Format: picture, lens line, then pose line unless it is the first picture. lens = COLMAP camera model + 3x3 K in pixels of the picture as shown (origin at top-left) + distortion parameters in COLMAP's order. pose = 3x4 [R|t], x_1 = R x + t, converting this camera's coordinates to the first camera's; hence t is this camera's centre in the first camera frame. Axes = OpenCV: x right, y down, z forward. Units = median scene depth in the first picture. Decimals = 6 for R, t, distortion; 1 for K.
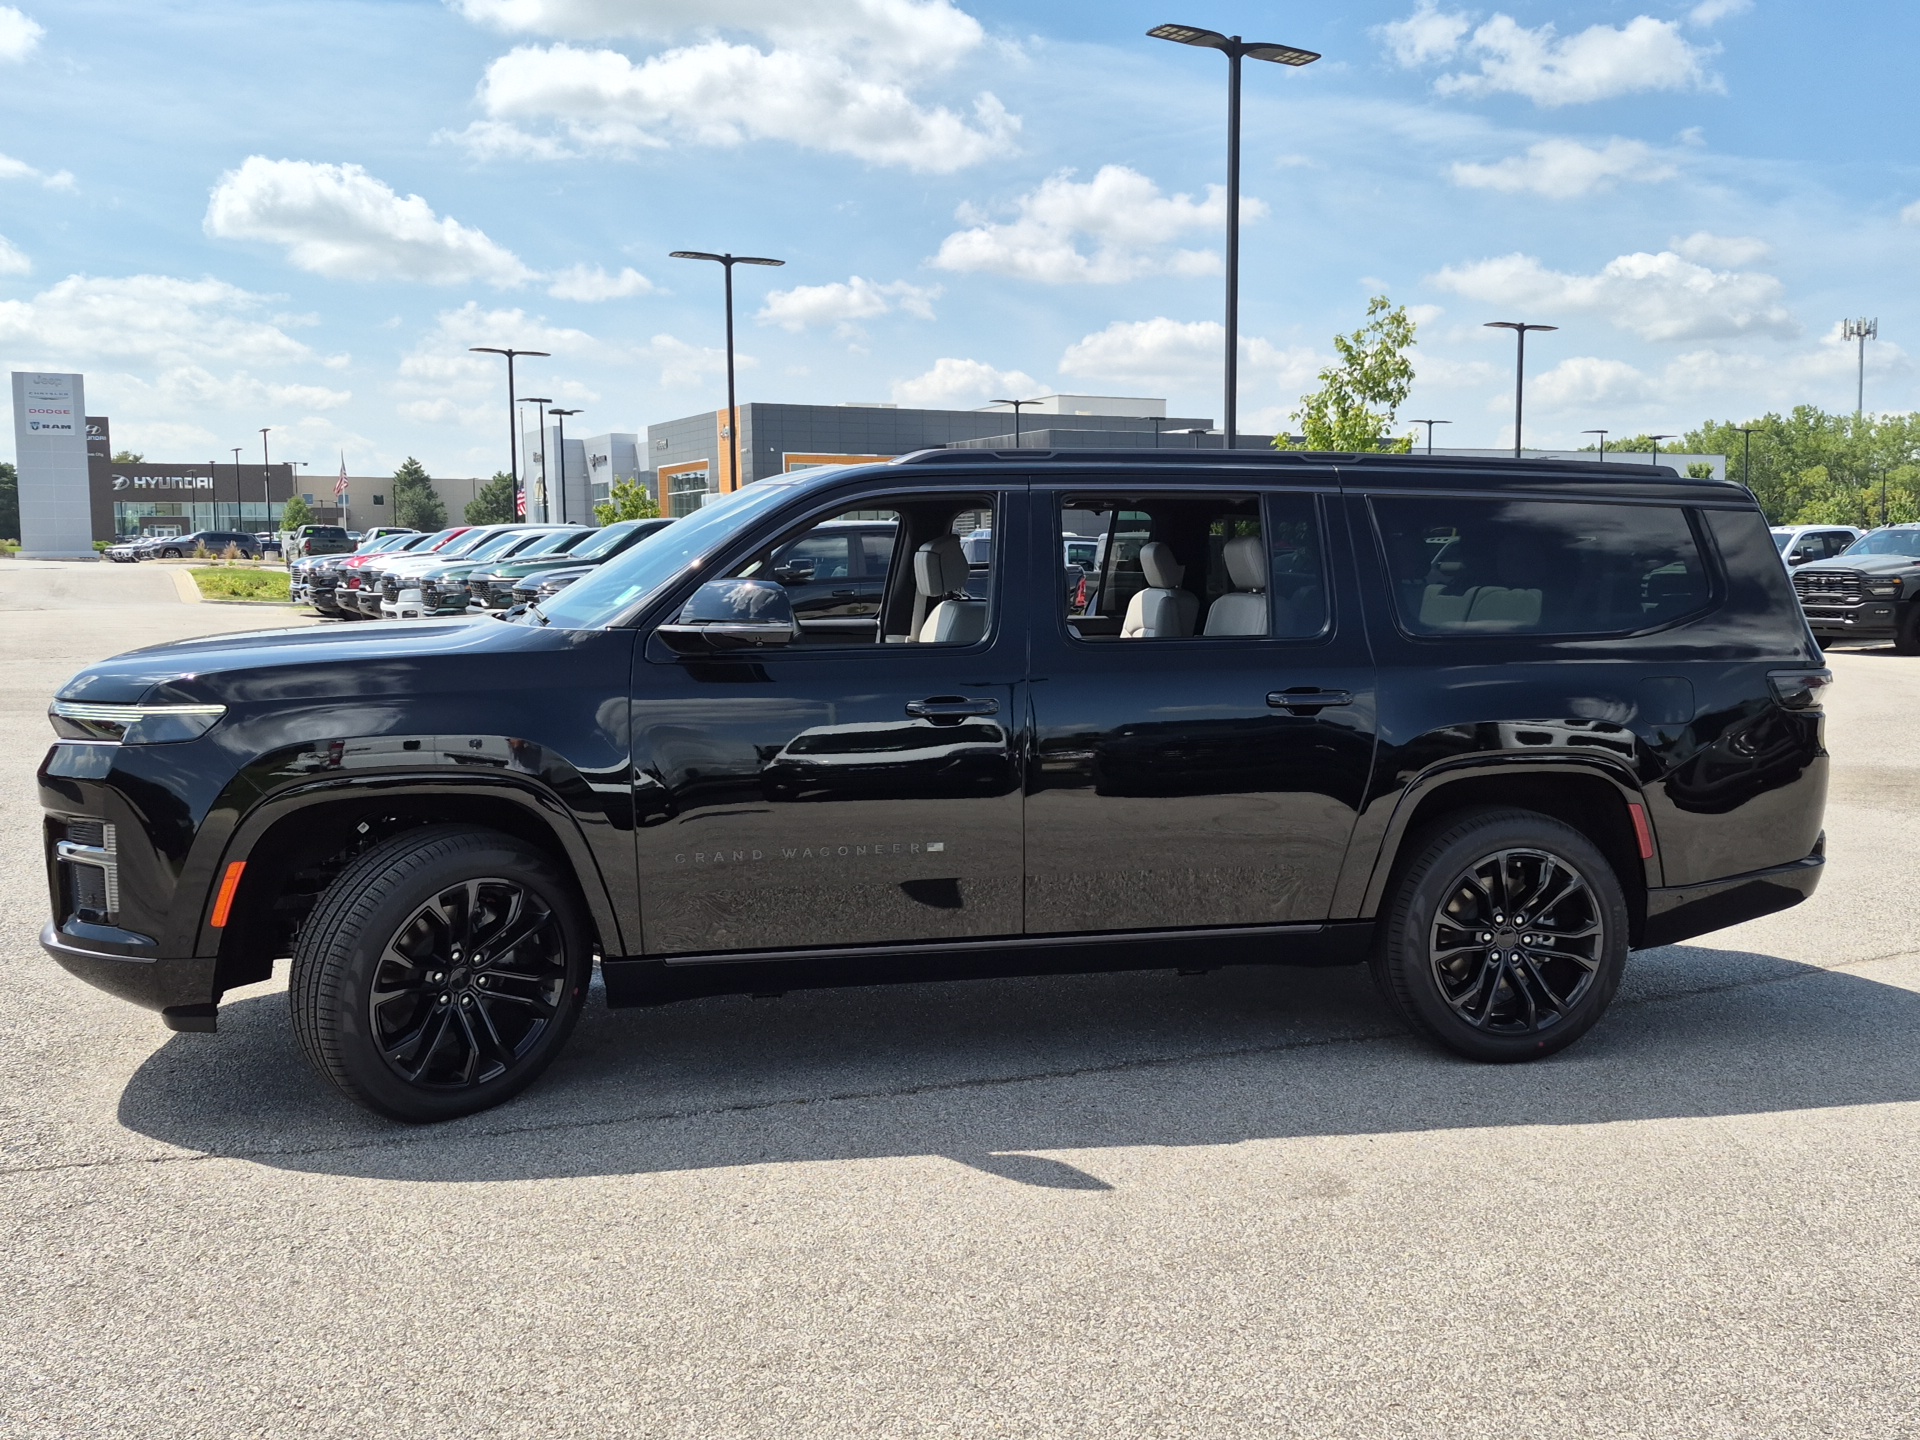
lens RADIAL K [[1734.7, 0, 973.5], [0, 1734.7, 716.3], [0, 0, 1]] dist [0.105758, -0.150853]
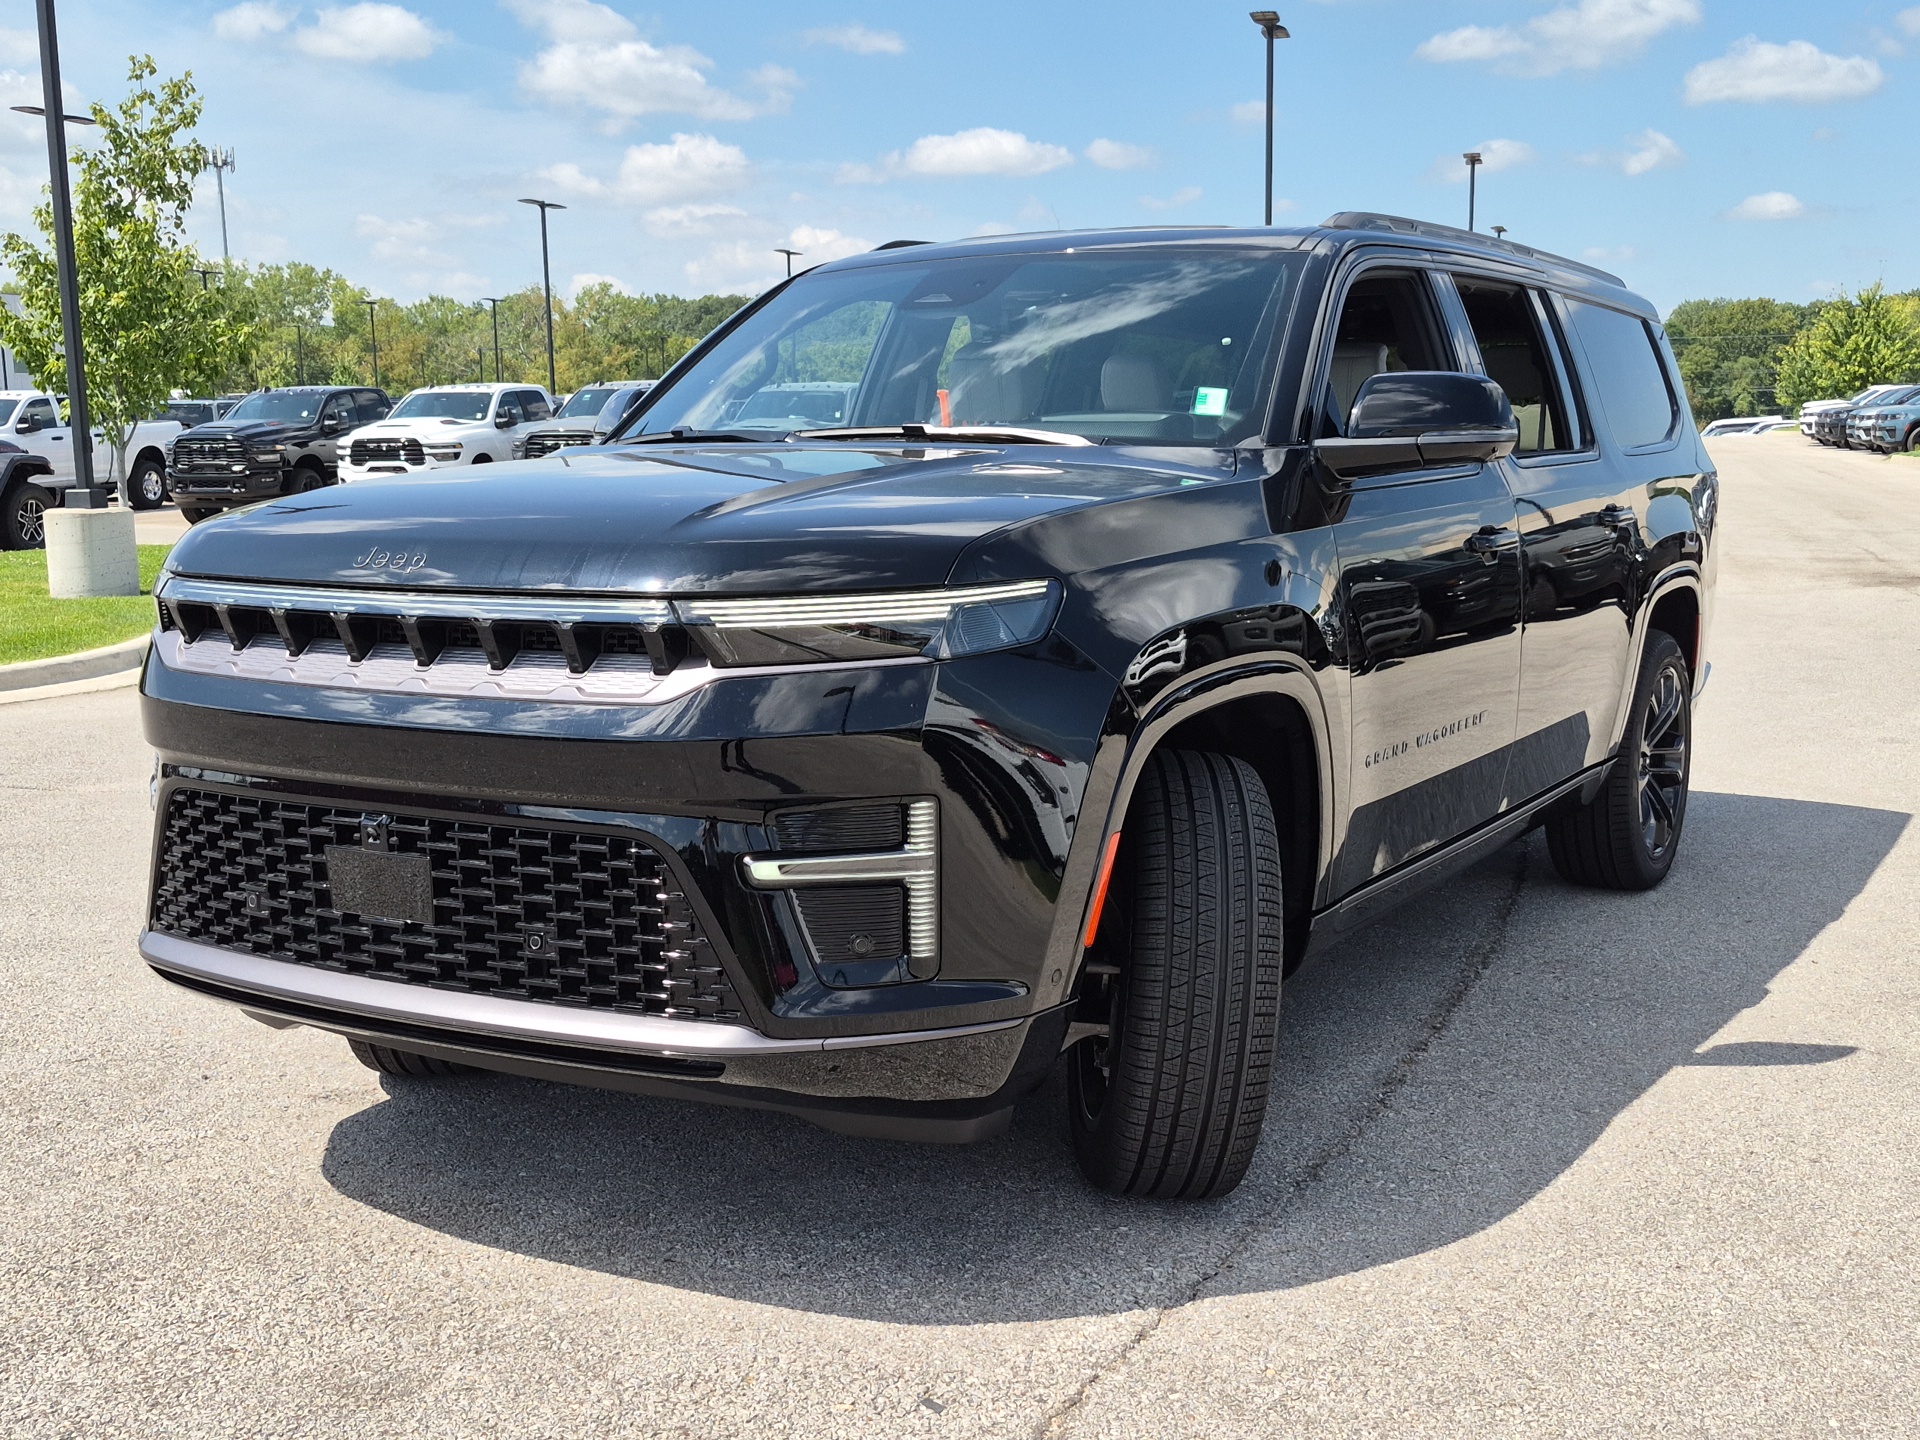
lens RADIAL K [[2169.0, 0, 971.4], [0, 2169.0, 681.3], [0, 0, 1]] dist [0.080491, 0.000000]
pose [[0.691358, -0.089579, 0.716938, -0.214379], [0.073120, 0.995865, 0.053919, -0.003036], [-0.718803, 0.015146, 0.695049, 0.110359]]
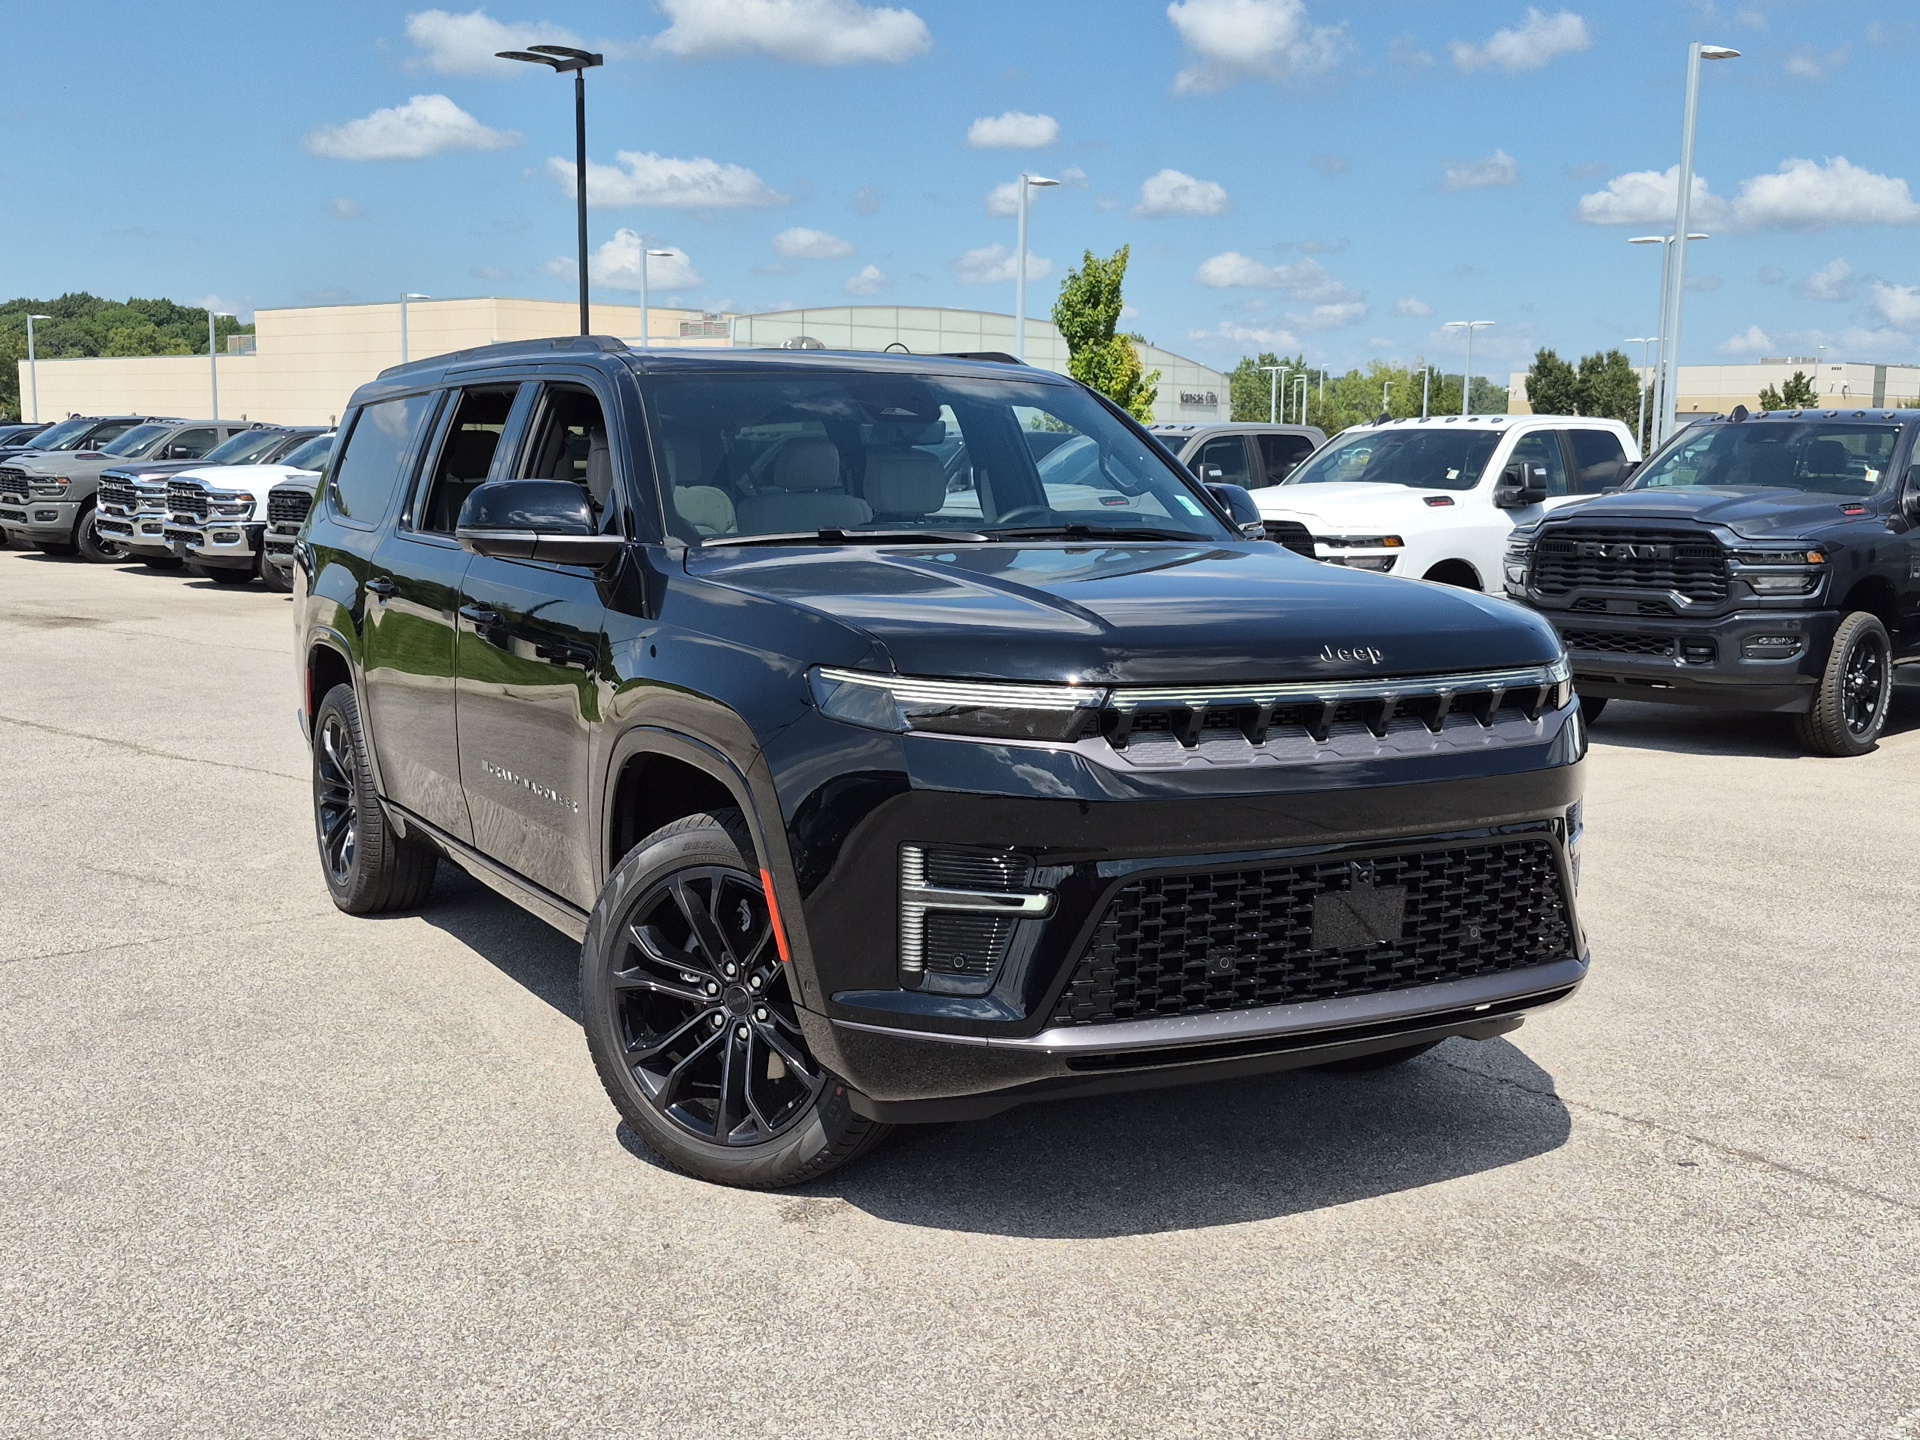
lens RADIAL K [[2169.0, 0, 974.4], [0, 2169.0, 735.5], [0, 0, 1]] dist [0.080491, 0.000000]
pose [[-0.272804, -0.125998, 0.953783, -0.308429], [0.079355, 0.985062, 0.152827, -0.032237], [-0.958791, 0.117379, -0.258731, 0.339361]]
